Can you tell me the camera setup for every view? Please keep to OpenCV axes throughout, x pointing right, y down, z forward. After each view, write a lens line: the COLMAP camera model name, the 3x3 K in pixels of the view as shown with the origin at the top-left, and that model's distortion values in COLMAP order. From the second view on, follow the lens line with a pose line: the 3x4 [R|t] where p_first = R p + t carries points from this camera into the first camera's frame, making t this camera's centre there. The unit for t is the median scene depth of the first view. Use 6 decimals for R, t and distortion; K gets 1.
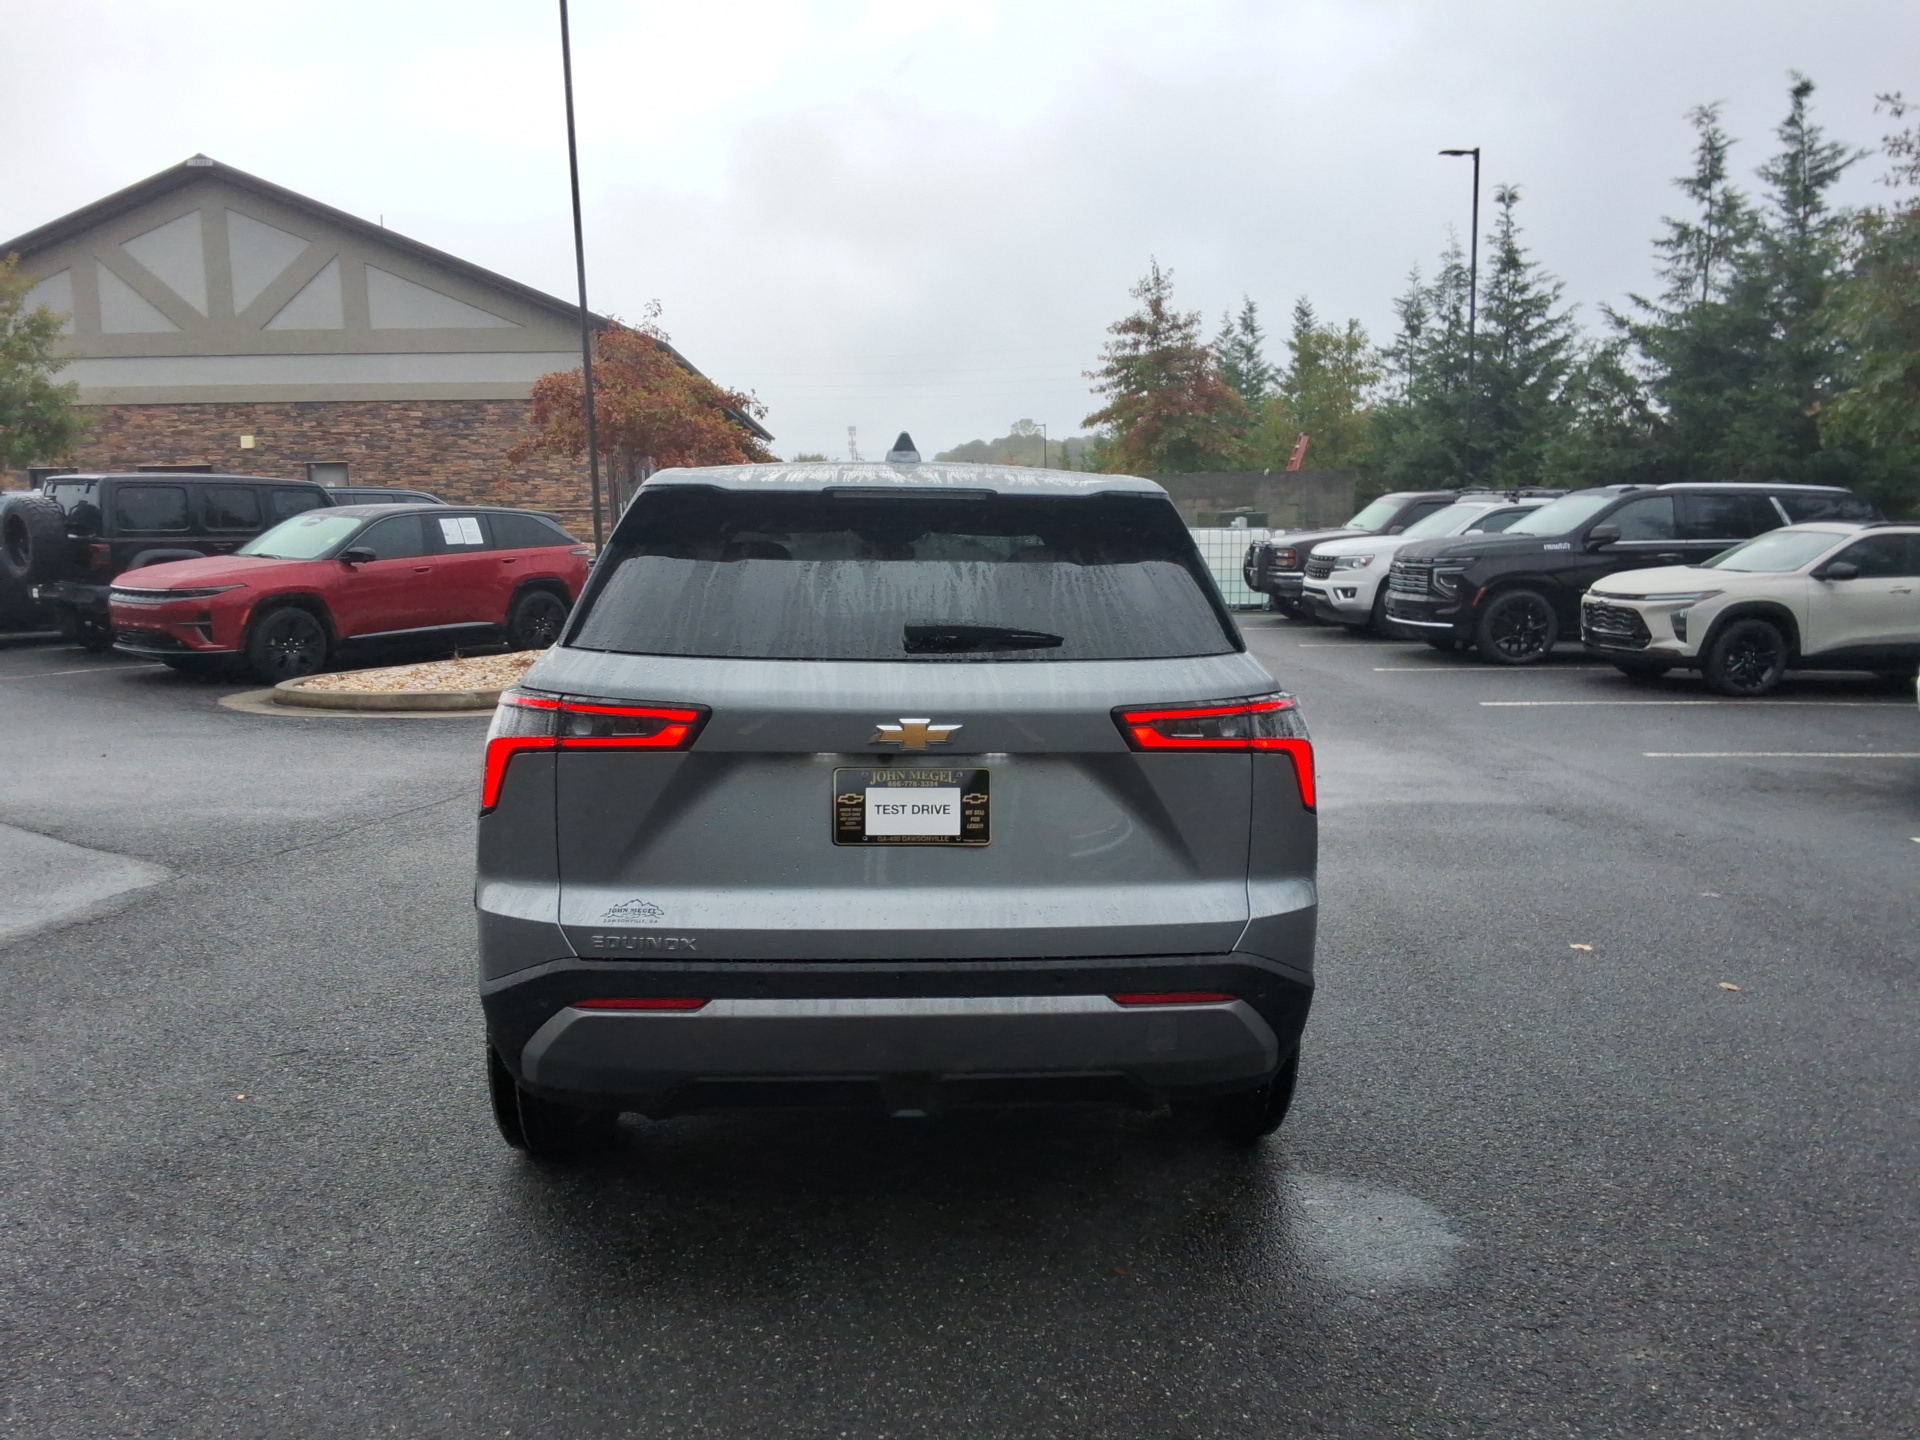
lens RADIAL K [[1535.4, 0, 964.8], [0, 1535.4, 717.7], [0, 0, 1]] dist [0.137673, -0.221391]
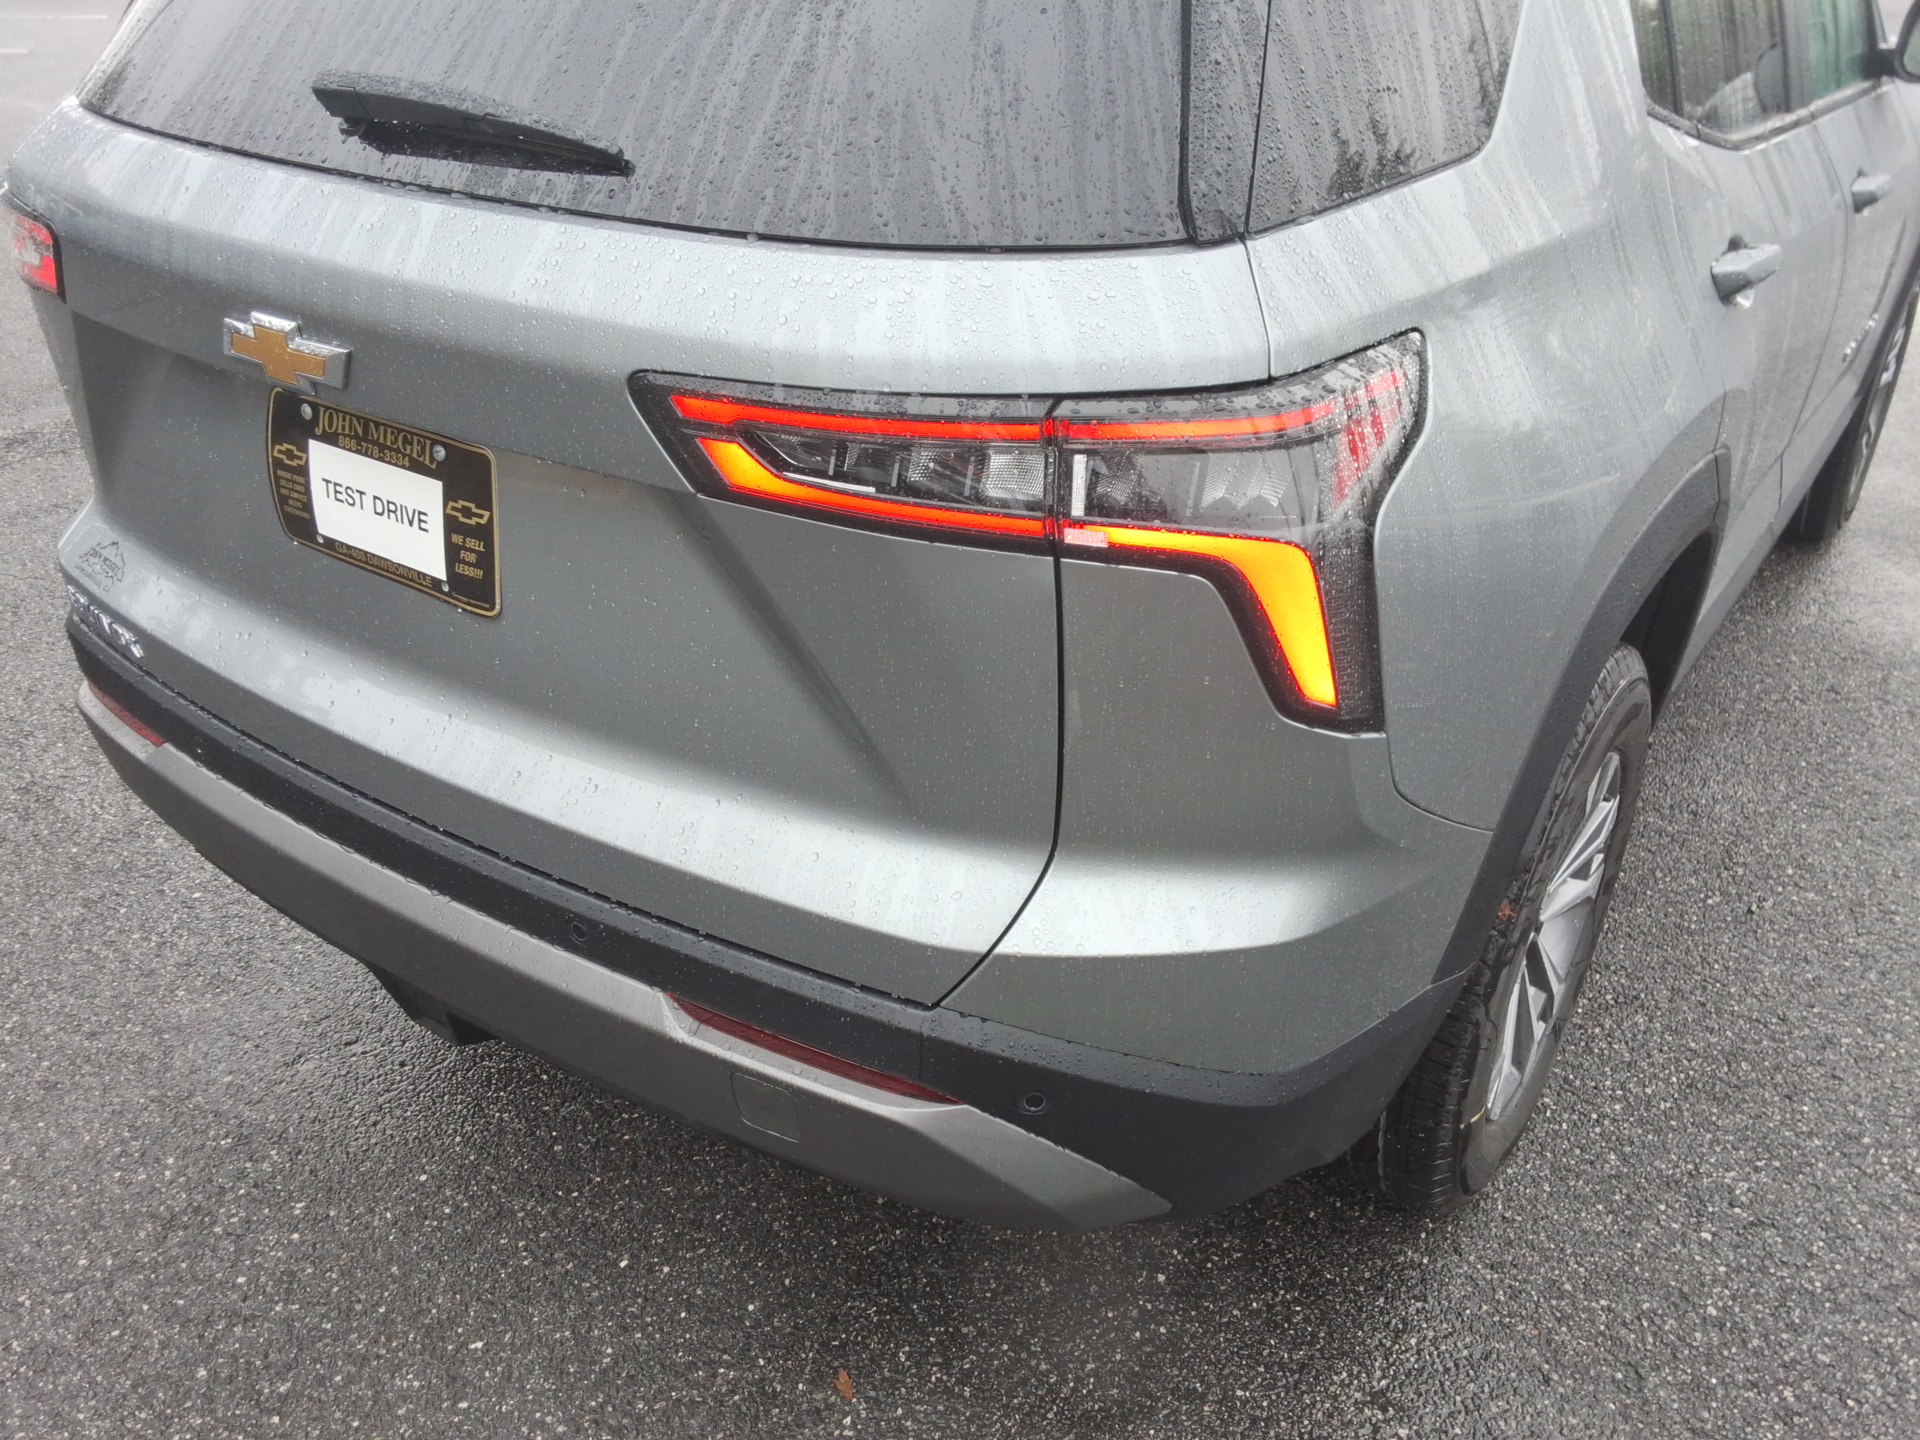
lens RADIAL K [[1535.4, 0, 964.8], [0, 1535.4, 717.7], [0, 0, 1]] dist [0.137673, -0.221391]
pose [[0.777518, 0.307721, -0.548429, 0.035326], [-0.087619, 0.916602, 0.390081, -0.007548], [0.622727, -0.255242, 0.739637, 0.066669]]
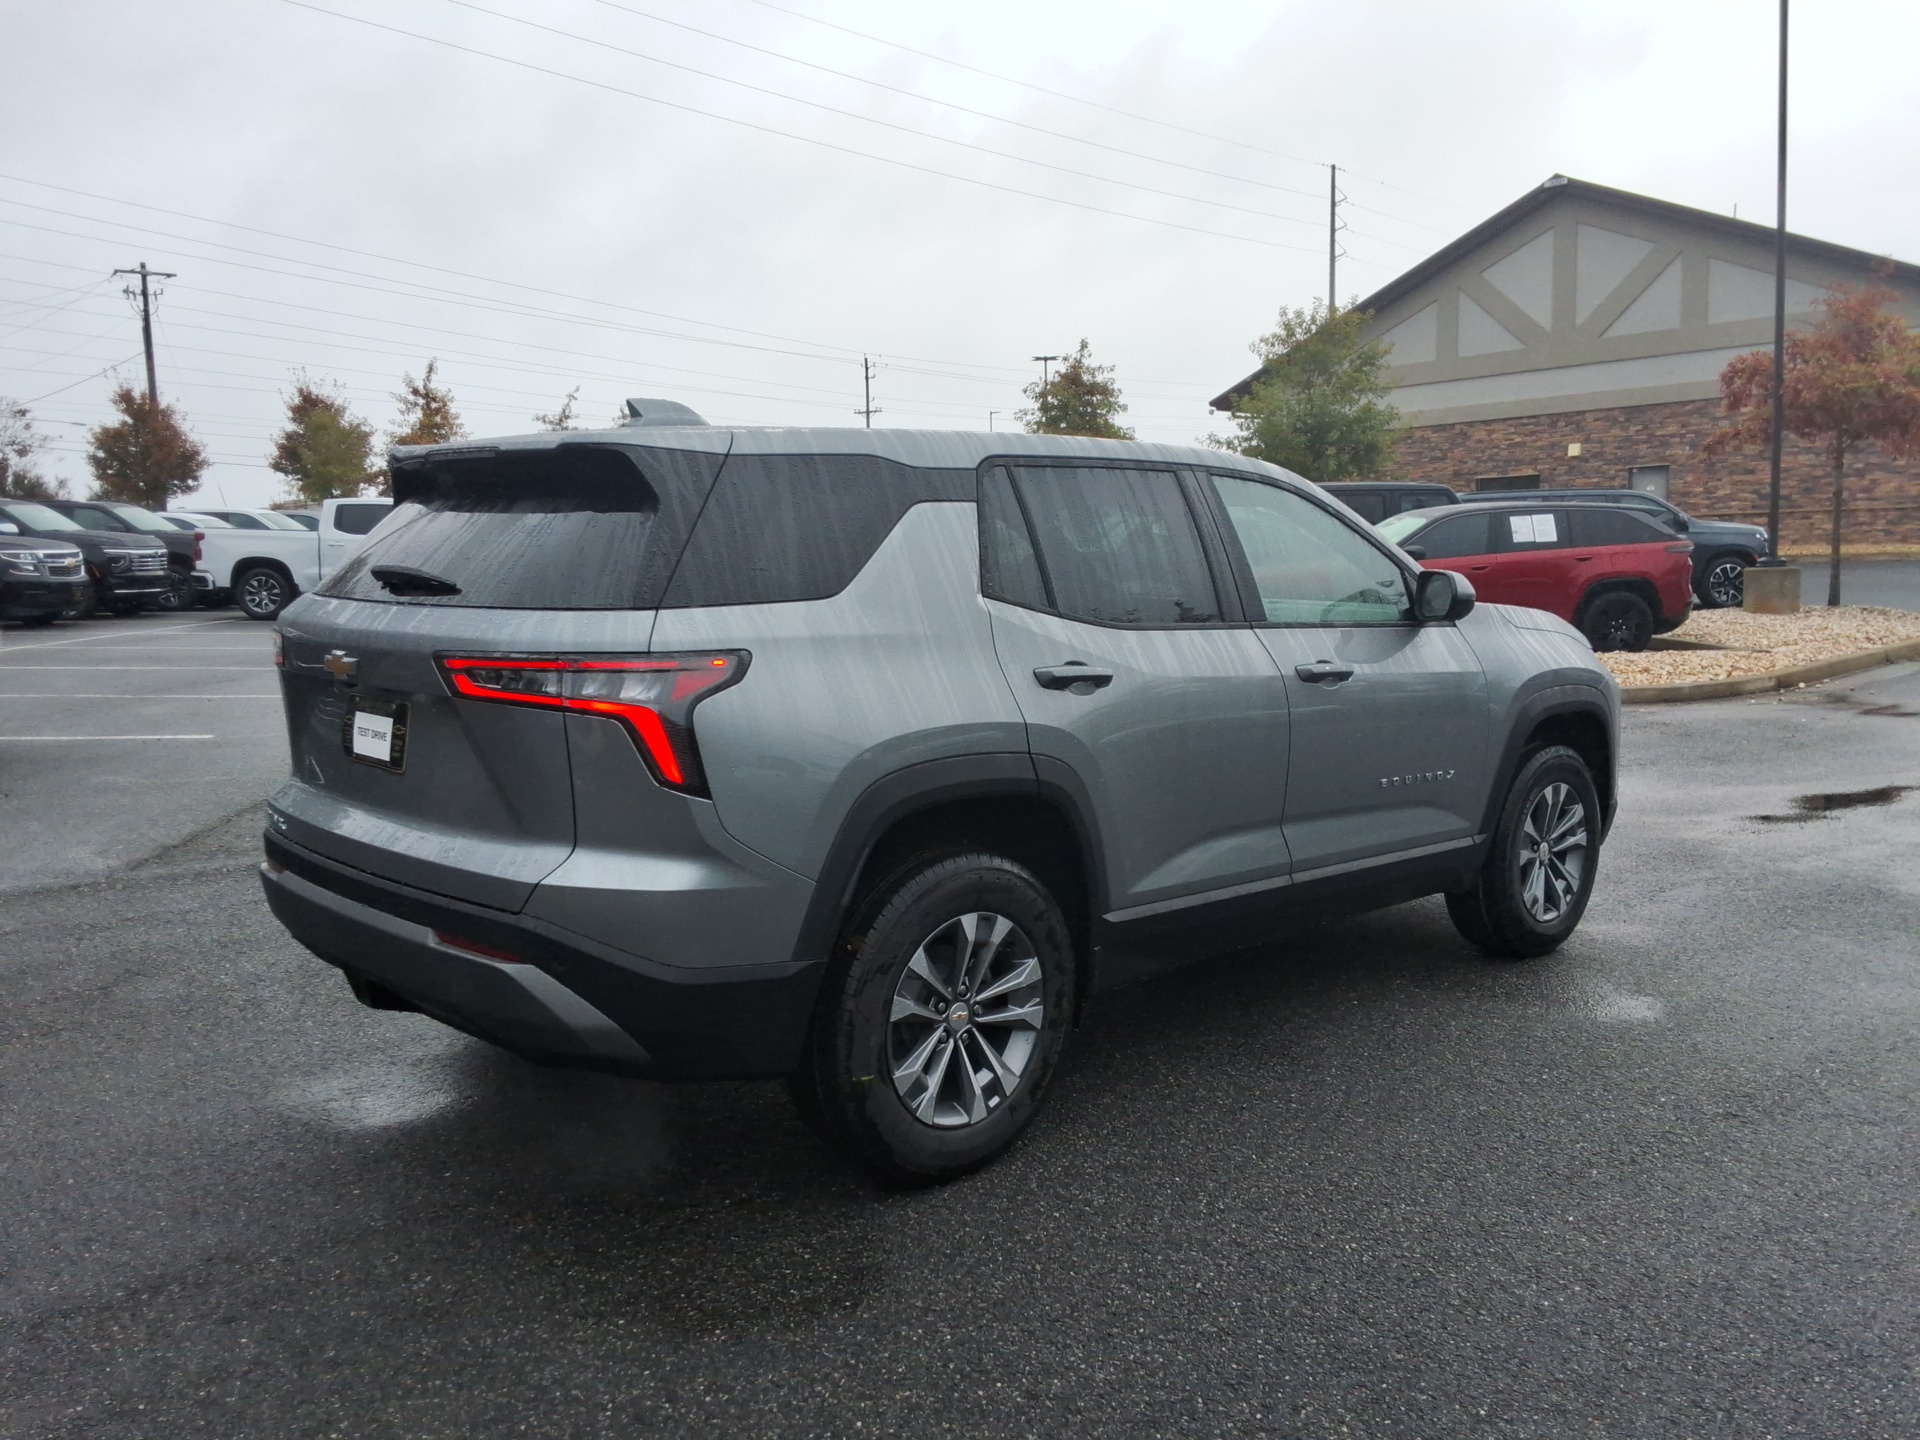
lens RADIAL K [[1535.4, 0, 964.8], [0, 1535.4, 717.7], [0, 0, 1]] dist [0.137673, -0.221391]
pose [[0.632803, 0.083822, -0.769762, 0.100562], [-0.088654, 0.995429, 0.035516, -0.002772], [0.769221, 0.045768, 0.637342, 0.054674]]
